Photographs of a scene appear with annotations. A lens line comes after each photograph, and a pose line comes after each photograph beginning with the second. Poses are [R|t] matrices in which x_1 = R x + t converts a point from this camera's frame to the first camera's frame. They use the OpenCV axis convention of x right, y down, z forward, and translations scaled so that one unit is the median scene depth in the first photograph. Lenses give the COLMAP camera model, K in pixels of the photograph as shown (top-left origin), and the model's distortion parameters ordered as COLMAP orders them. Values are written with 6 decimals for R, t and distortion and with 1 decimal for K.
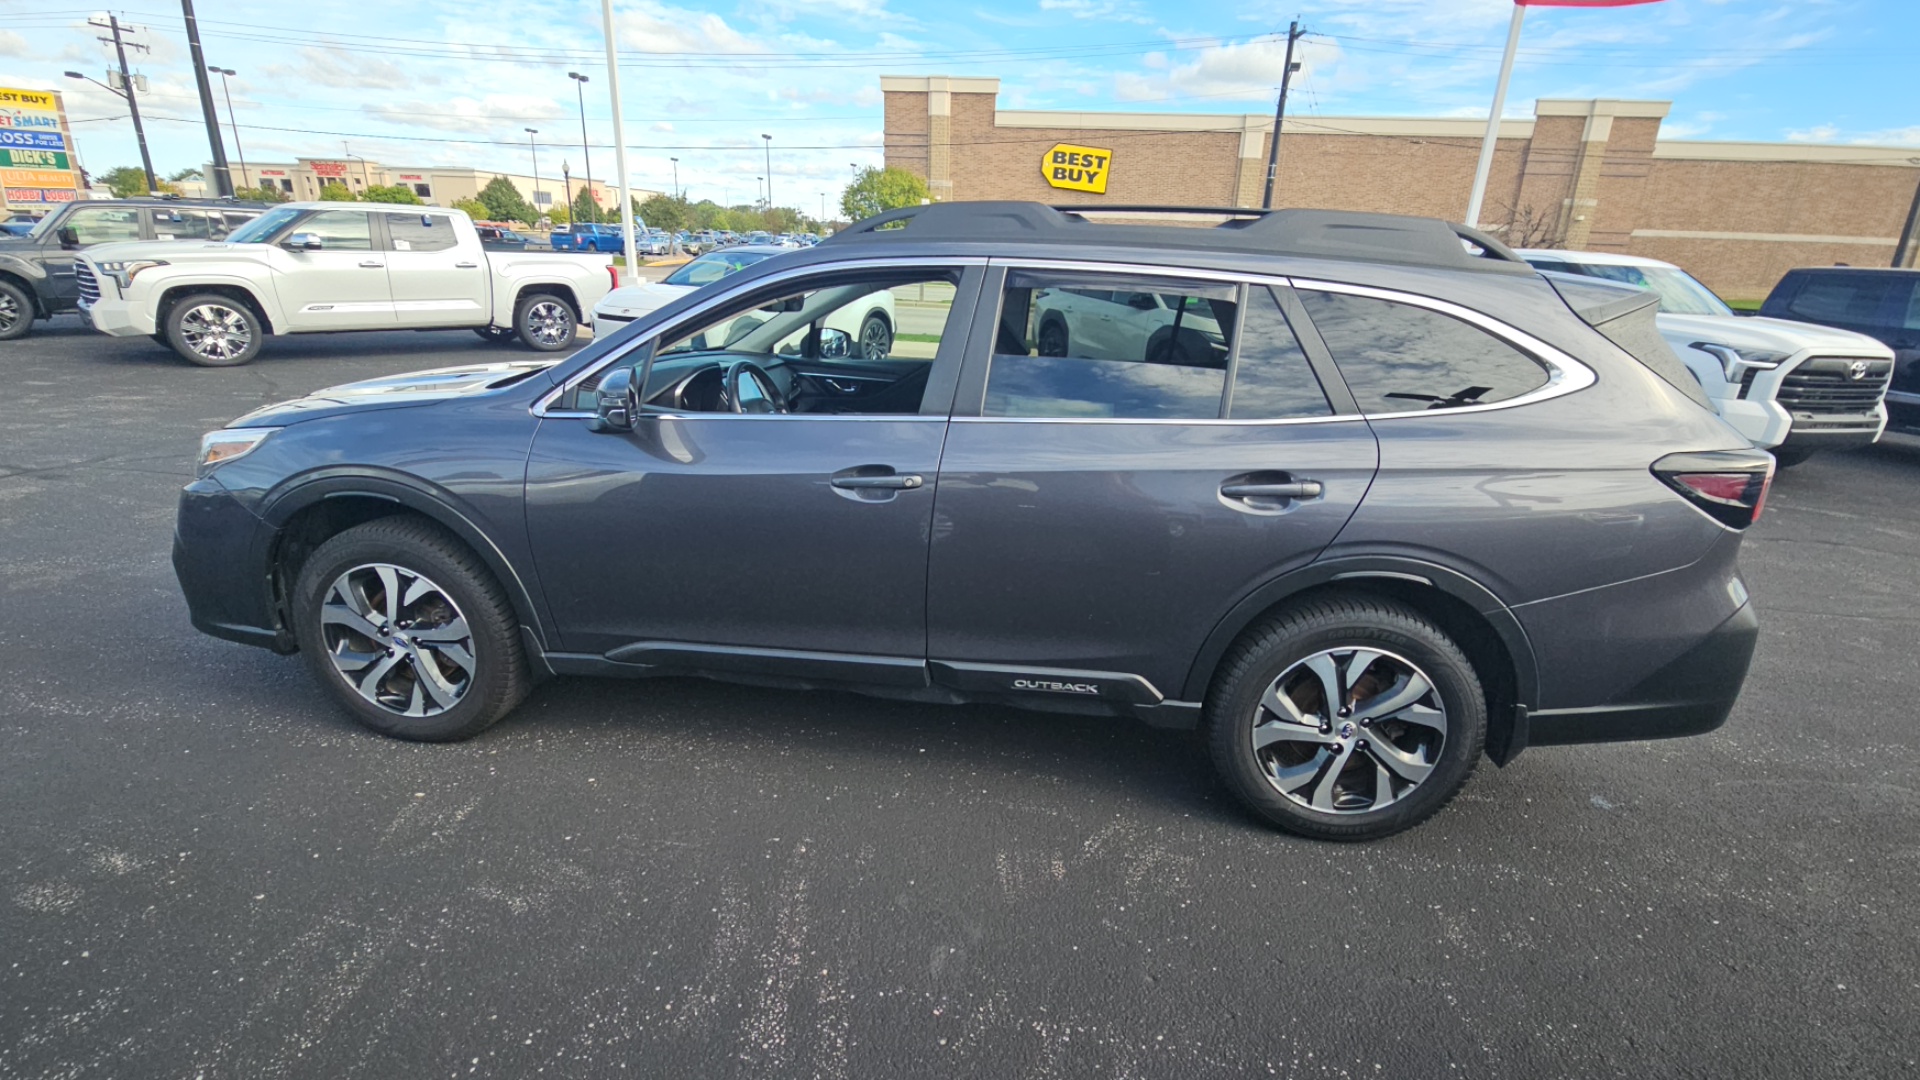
lens RADIAL K [[859.6, 0, 981.7], [0, 859.6, 533.1], [0, 0, 1]] dist [0.026975, -0.015582]
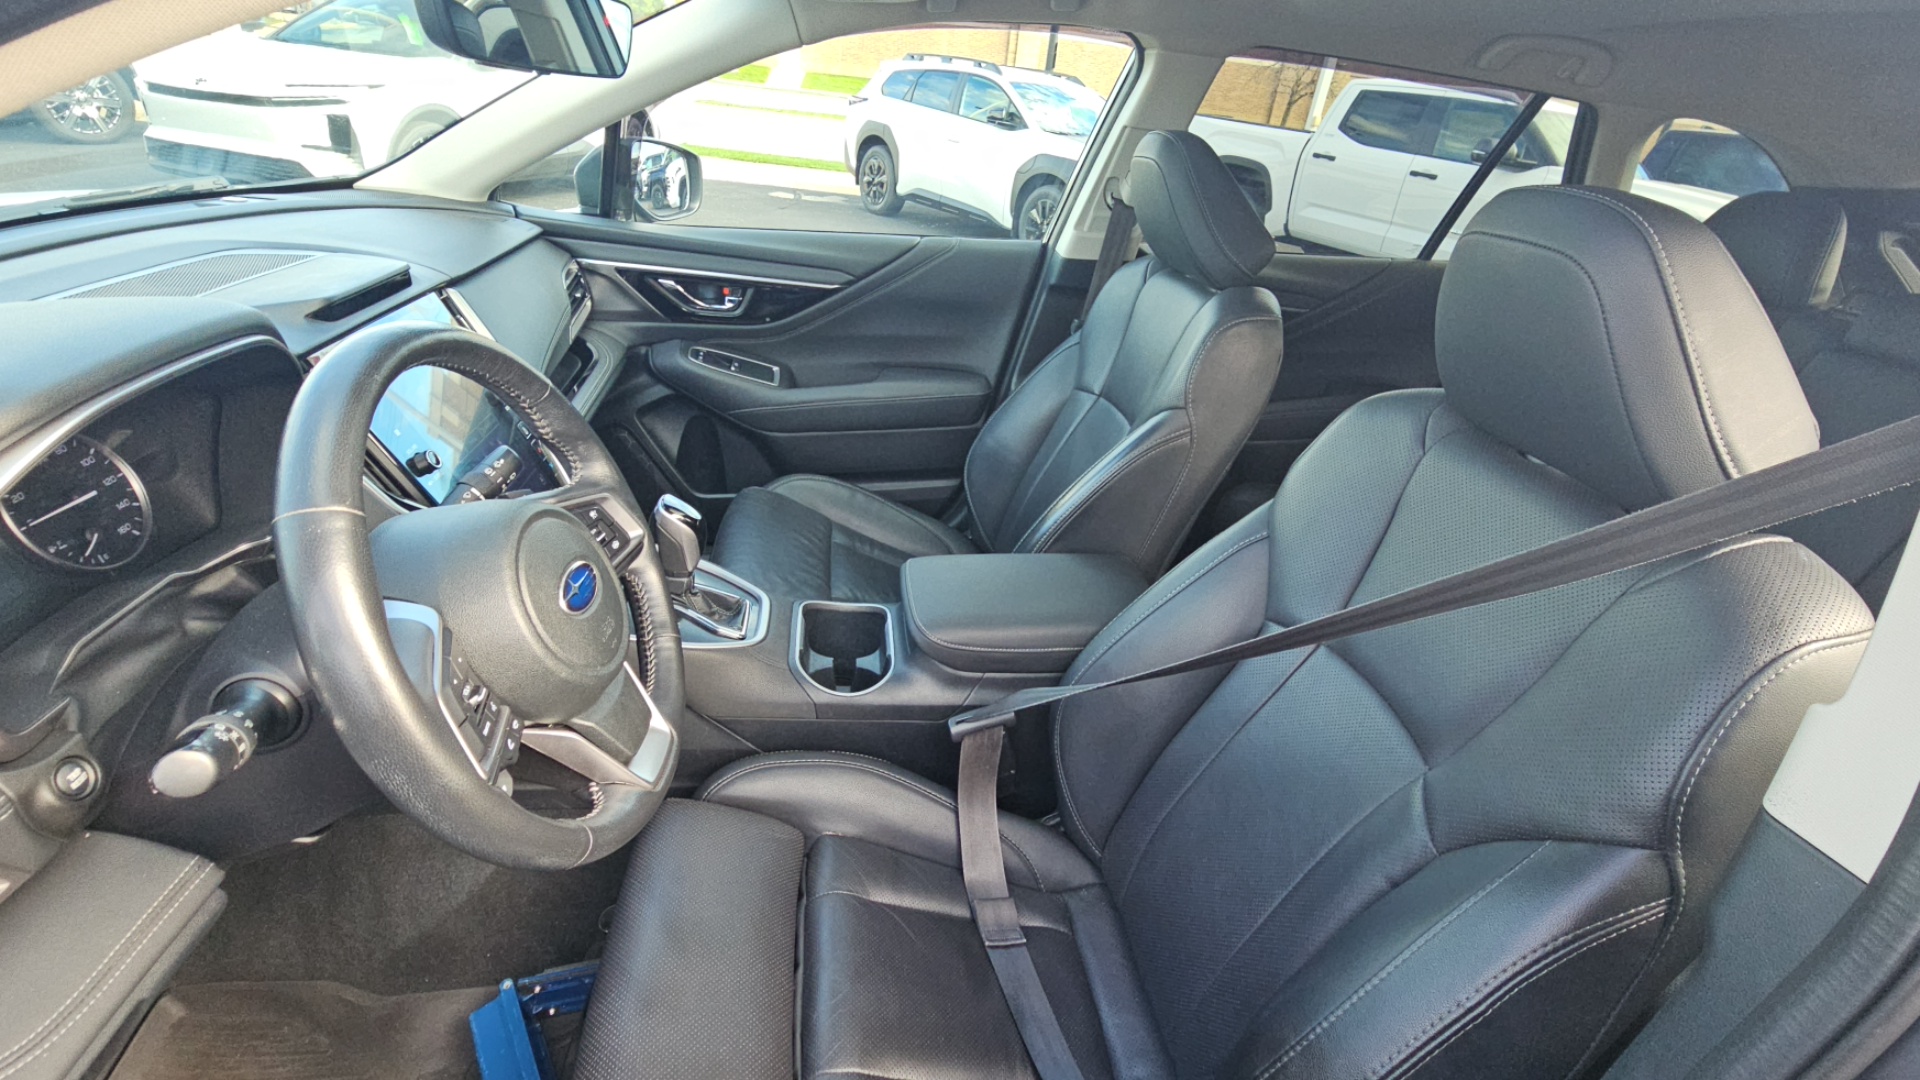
lens RADIAL K [[852.0, 0, 961.6], [0, 852.0, 552.9], [0, 0, 1]] dist [-0.000674, -0.001029]
pose [[0.969057, -0.057910, 0.239947, -0.057032], [0.005970, 0.977304, 0.211759, -0.053224], [-0.246764, -0.203774, 0.947409, 0.220016]]
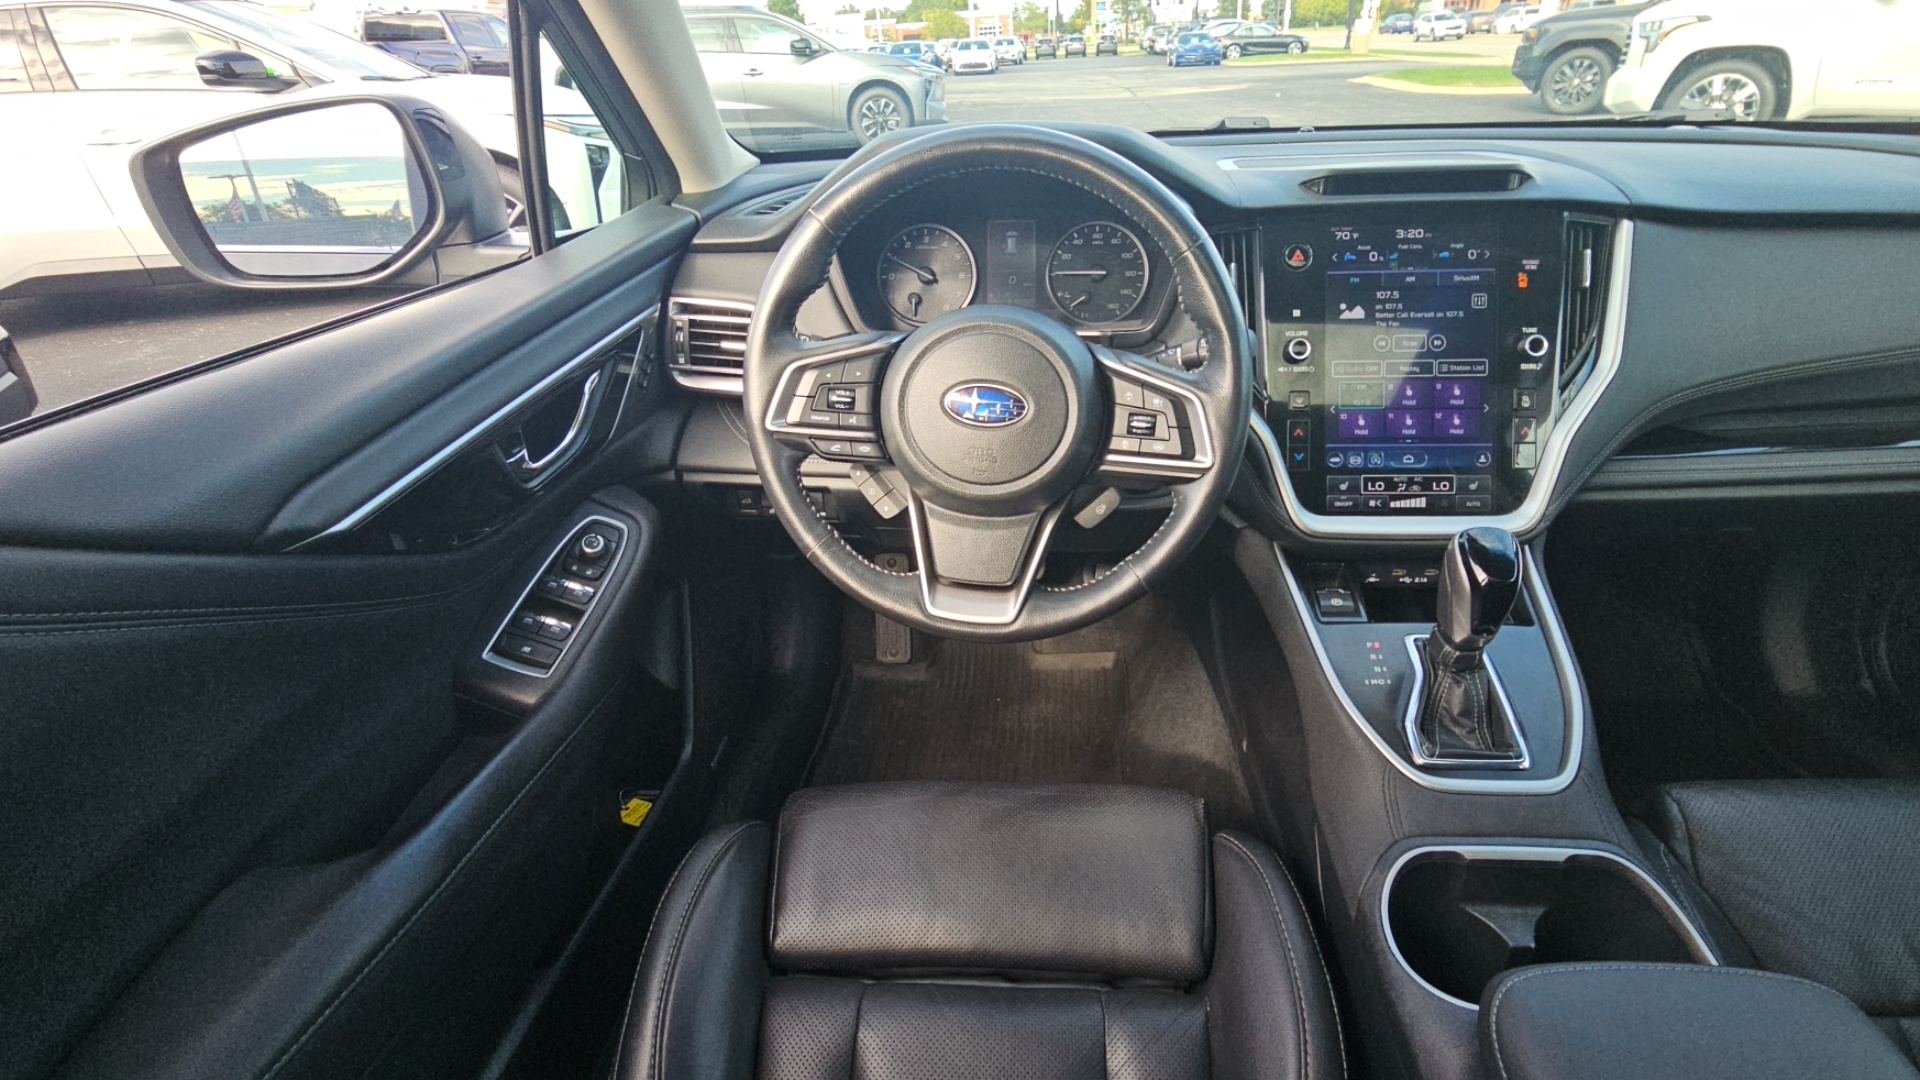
lens RADIAL K [[863.1, 0, 978.6], [0, 863.1, 546.6], [0, 0, 1]] dist [0.001275, -0.000949]
pose [[0.053154, 0.468768, -0.881720, -0.010395], [-0.258192, 0.859396, 0.441334, -0.056665], [0.964630, 0.204195, 0.166713, 0.273692]]
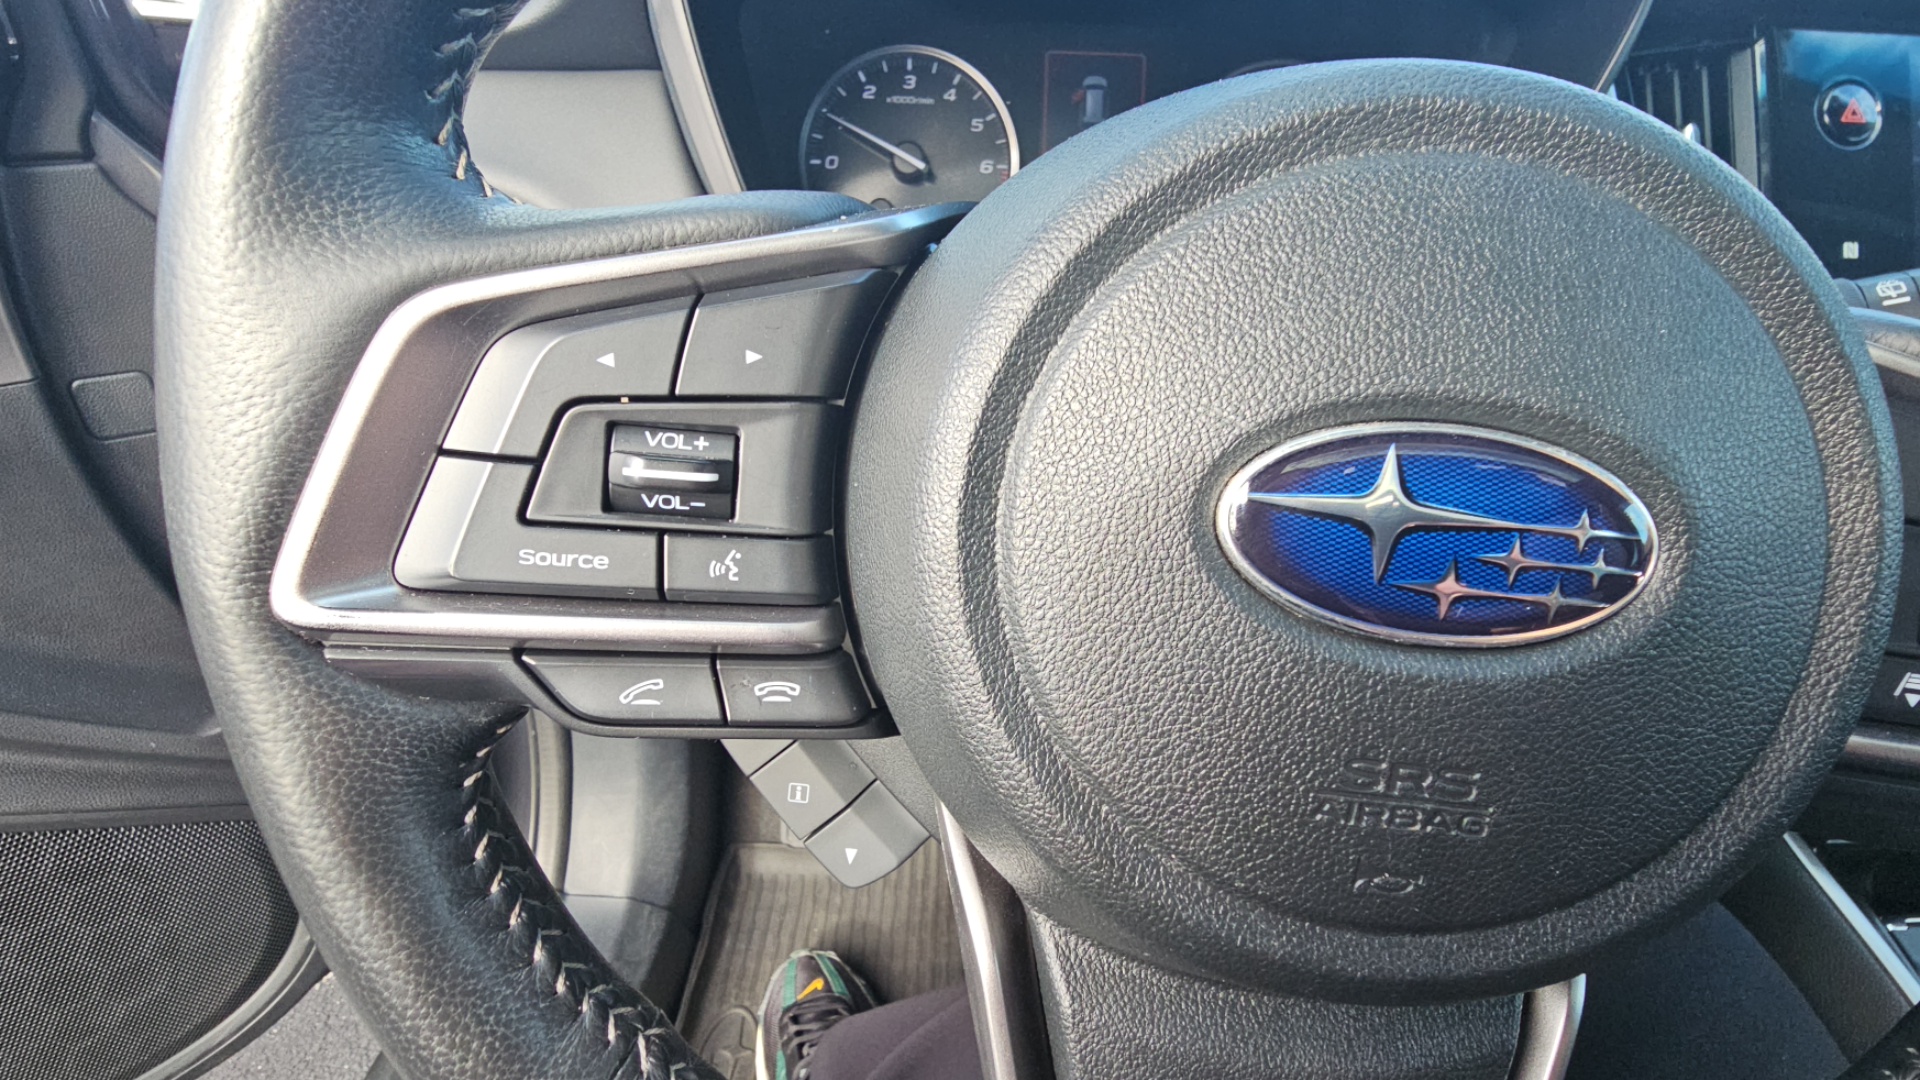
lens RADIAL K [[870.1, 0, 980.6], [0, 870.1, 546.4], [0, 0, 1]] dist [0.013678, -0.011691]
pose [[0.150969, 0.456292, -0.876930, -0.059537], [-0.308763, 0.864481, 0.396659, -0.041053], [0.939081, 0.210880, 0.271396, 0.273432]]
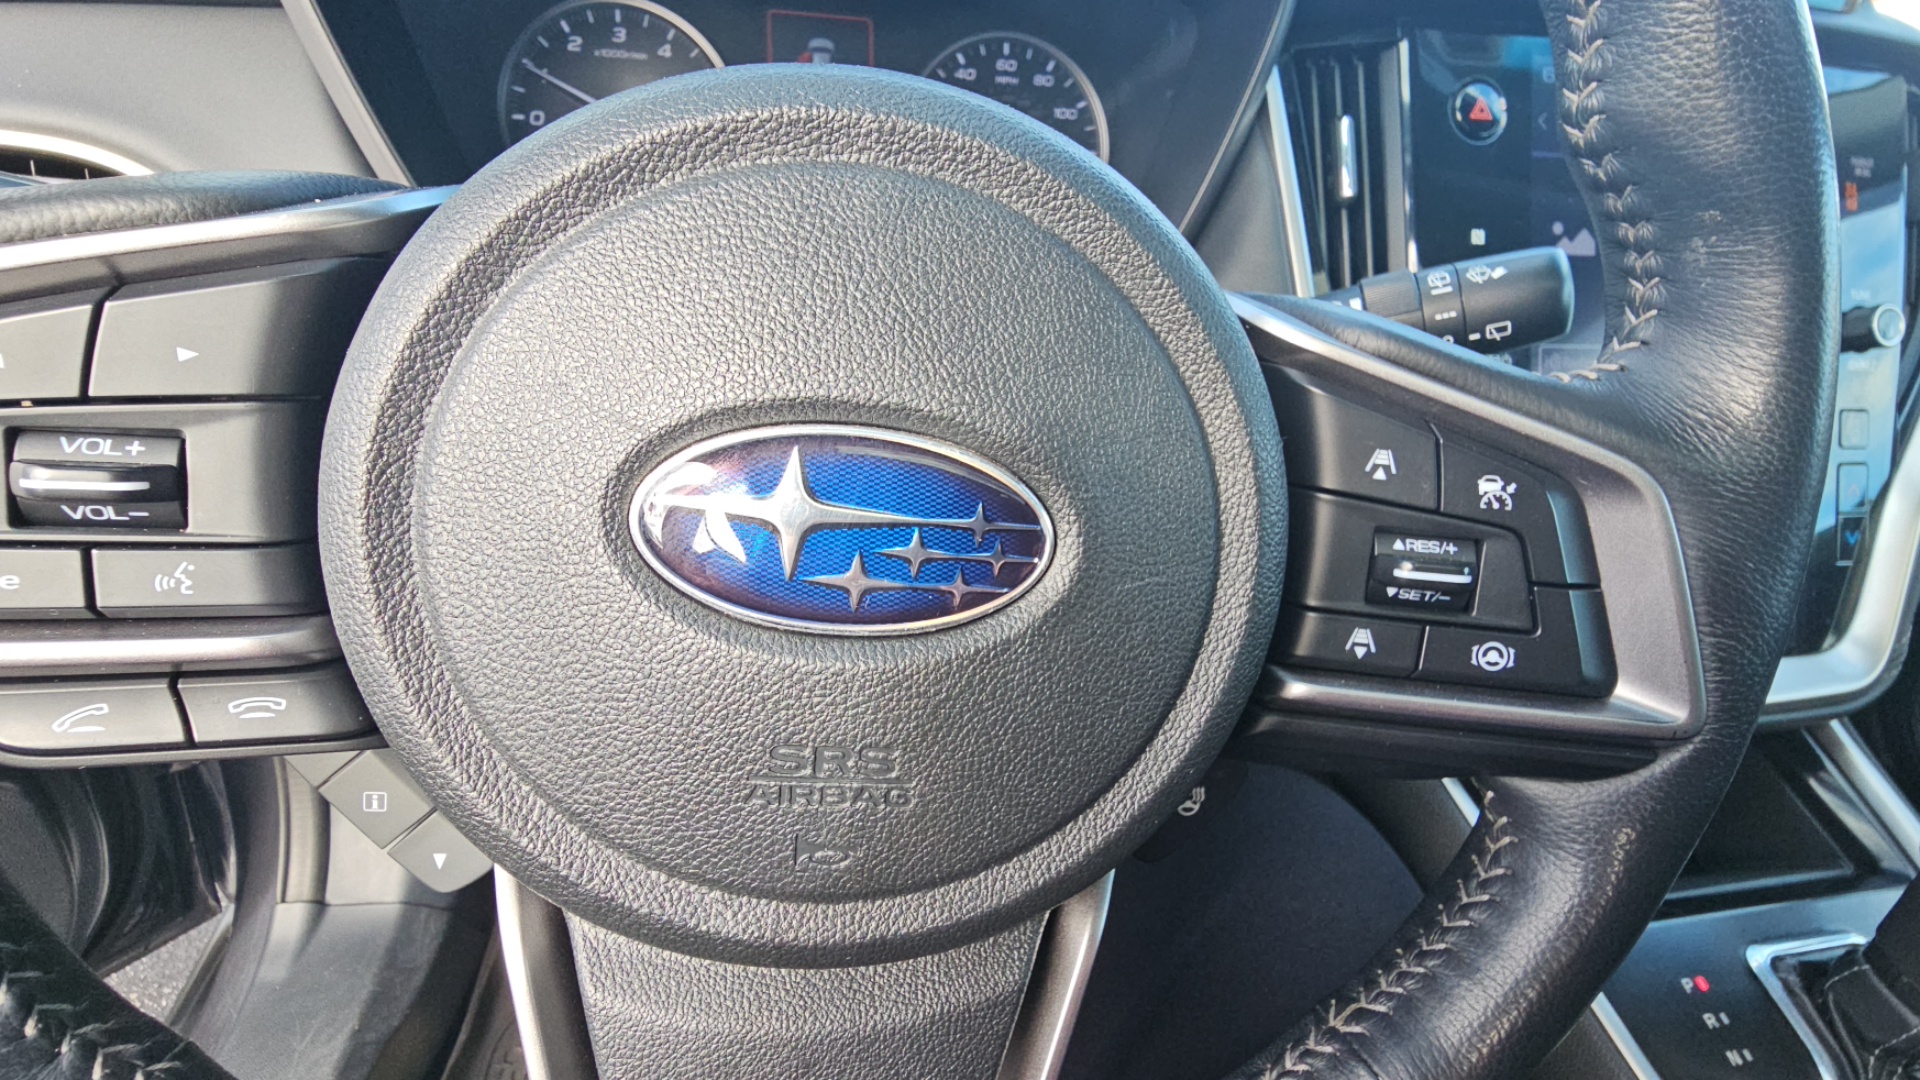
lens RADIAL K [[870.1, 0, 980.6], [0, 870.1, 546.4], [0, 0, 1]] dist [0.013678, -0.011691]
pose [[0.295878, 0.486544, -0.822029, -0.058133], [-0.341142, 0.857631, 0.384827, -0.043634], [0.892232, 0.166566, 0.419734, 0.278832]]
